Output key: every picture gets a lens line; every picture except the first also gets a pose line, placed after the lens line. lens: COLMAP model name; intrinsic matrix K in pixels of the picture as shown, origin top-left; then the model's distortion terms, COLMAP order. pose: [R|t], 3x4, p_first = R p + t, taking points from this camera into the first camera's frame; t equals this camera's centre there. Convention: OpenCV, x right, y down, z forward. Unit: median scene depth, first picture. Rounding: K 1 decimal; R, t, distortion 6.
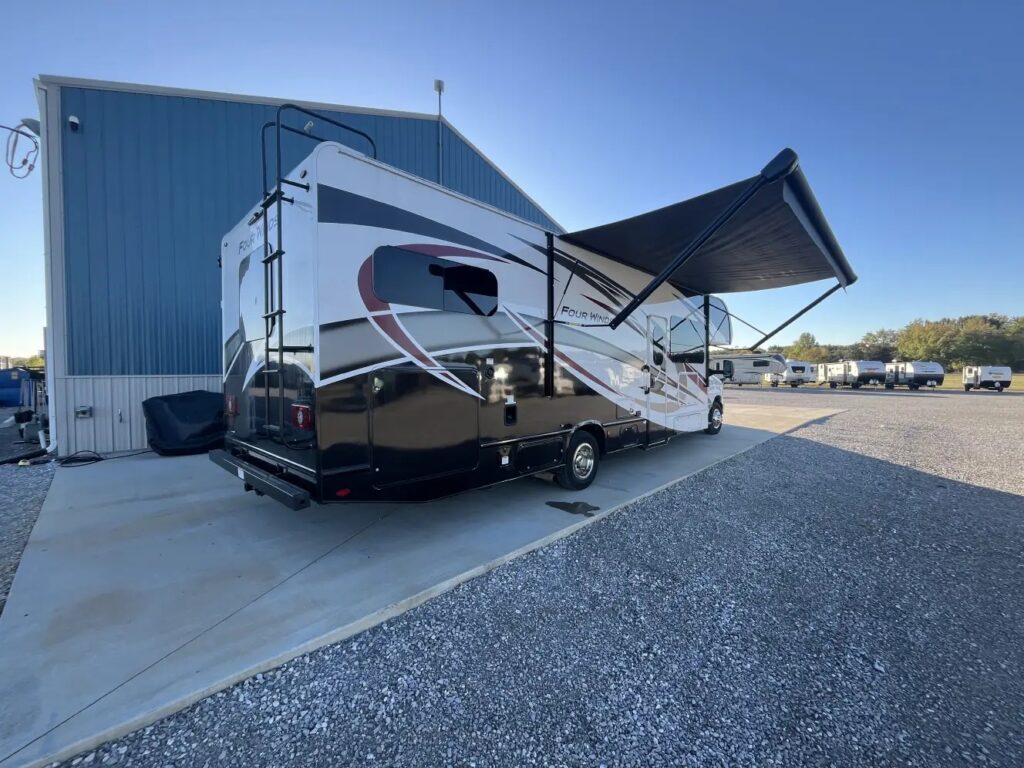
lens RADIAL K [[425.9, 0, 512.0], [0, 425.9, 384.0], [0, 0, 1]] dist [-0.015365, -0.000042]
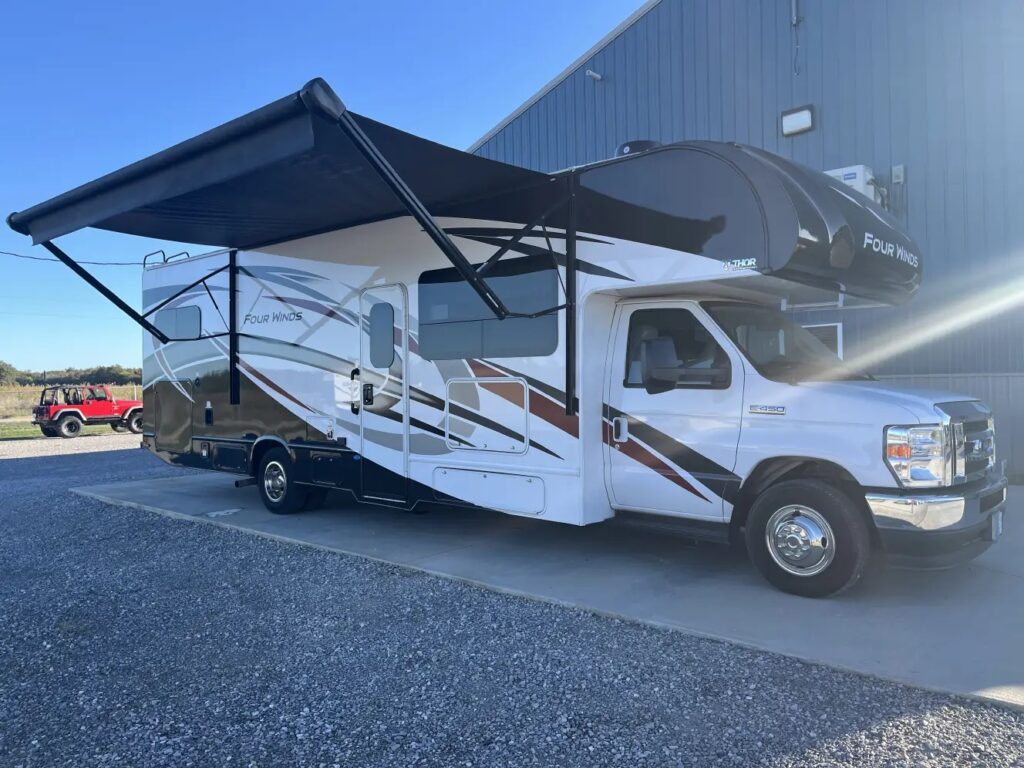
lens RADIAL K [[772.9, 0, 512.0], [0, 772.9, 384.0], [0, 0, 1]] dist [0.005379, 0.003316]
pose [[0.035334, 0.008491, -0.999339, 1.553872], [-0.012510, 0.999889, 0.008053, -0.034940], [0.999297, 0.012217, 0.035437, 1.242808]]
